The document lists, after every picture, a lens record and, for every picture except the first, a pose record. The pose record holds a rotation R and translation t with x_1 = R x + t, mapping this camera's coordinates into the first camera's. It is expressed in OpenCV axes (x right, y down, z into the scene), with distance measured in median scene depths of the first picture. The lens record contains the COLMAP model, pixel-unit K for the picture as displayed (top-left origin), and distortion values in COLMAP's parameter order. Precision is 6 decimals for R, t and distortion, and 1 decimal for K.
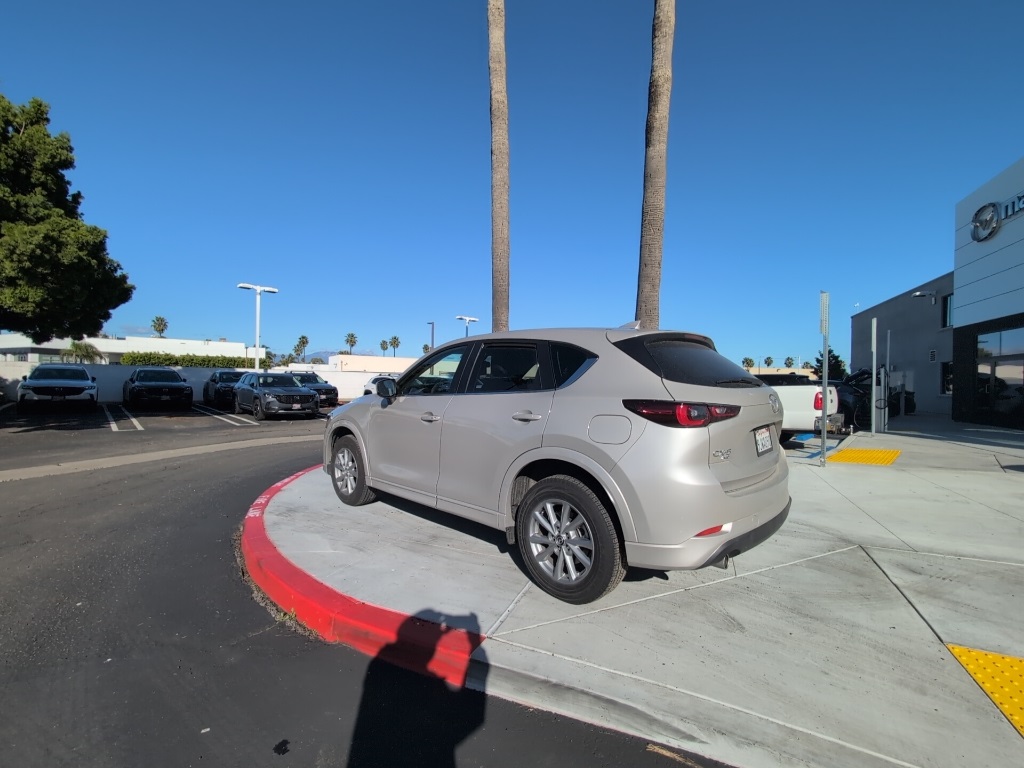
lens RADIAL K [[434.6, 0, 515.3], [0, 434.6, 383.3], [0, 0, 1]] dist [-0.000362, 0.000331]
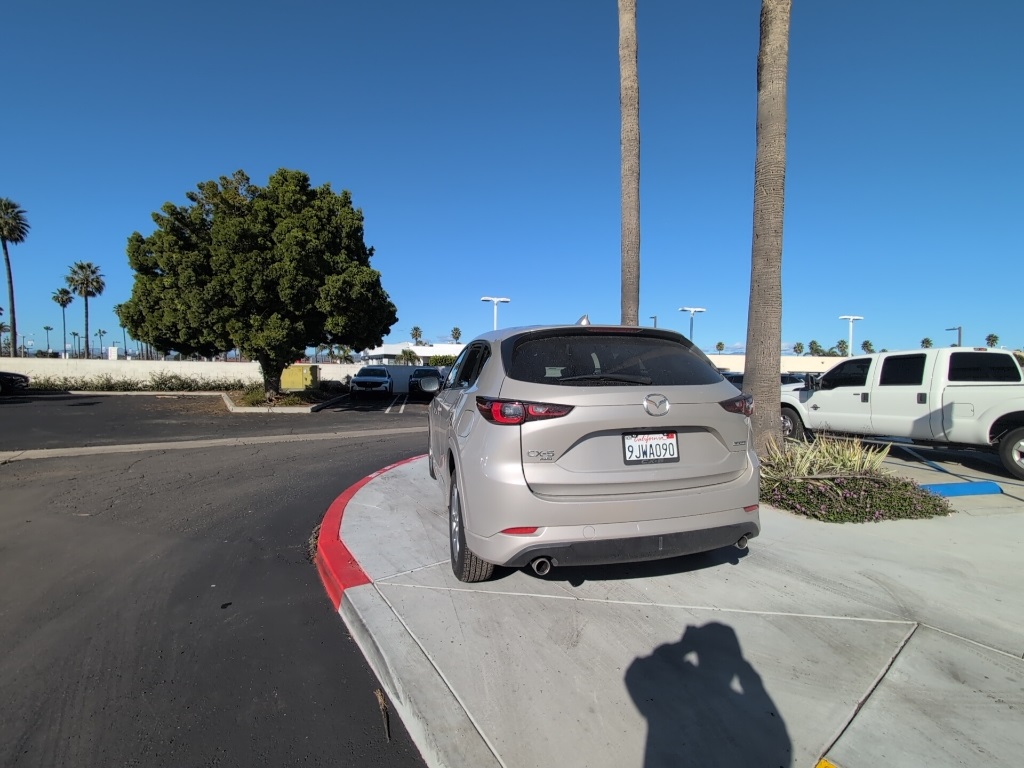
lens RADIAL K [[434.6, 0, 515.2], [0, 434.6, 382.1], [0, 0, 1]] dist [-0.000362, 0.000331]
pose [[0.847195, 0.004138, -0.531266, 0.339872], [-0.000518, 0.999976, 0.006963, -0.001472], [0.531281, -0.005624, 0.847177, 0.057258]]
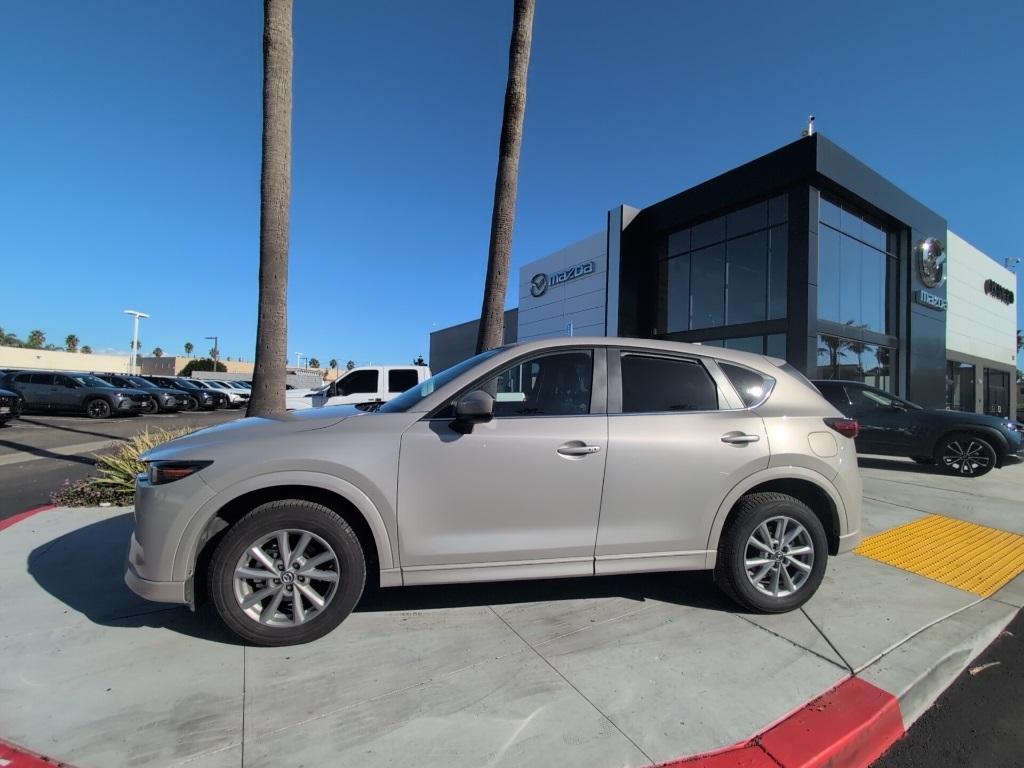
lens RADIAL K [[434.6, 0, 515.0], [0, 434.6, 383.4], [0, 0, 1]] dist [-0.000362, 0.000331]
pose [[0.590456, 0.022932, 0.806744, -0.458603], [-0.023371, 0.999663, -0.011310, -0.009126], [-0.806731, -0.012176, 0.590793, 0.372749]]
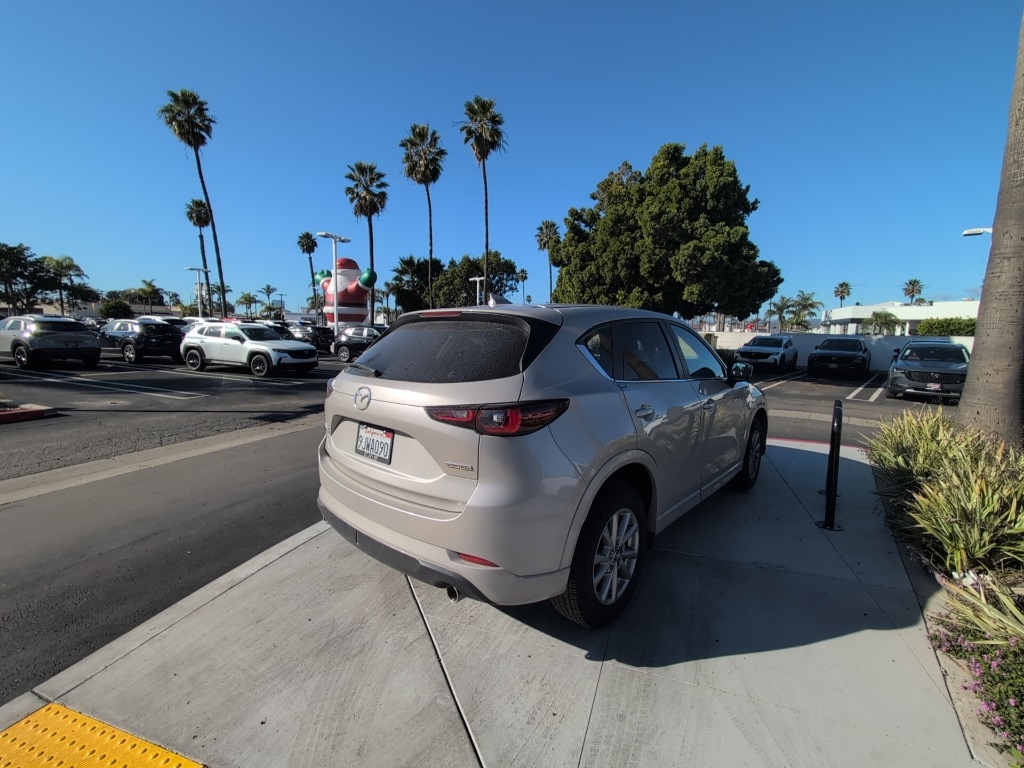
lens RADIAL K [[434.6, 0, 515.1], [0, 434.6, 382.3], [0, 0, 1]] dist [-0.000362, 0.000331]
pose [[0.039076, 0.100404, -0.994179, 0.588682], [-0.026692, 0.994689, 0.099406, -0.029552], [0.998880, 0.022653, 0.041548, 0.523615]]
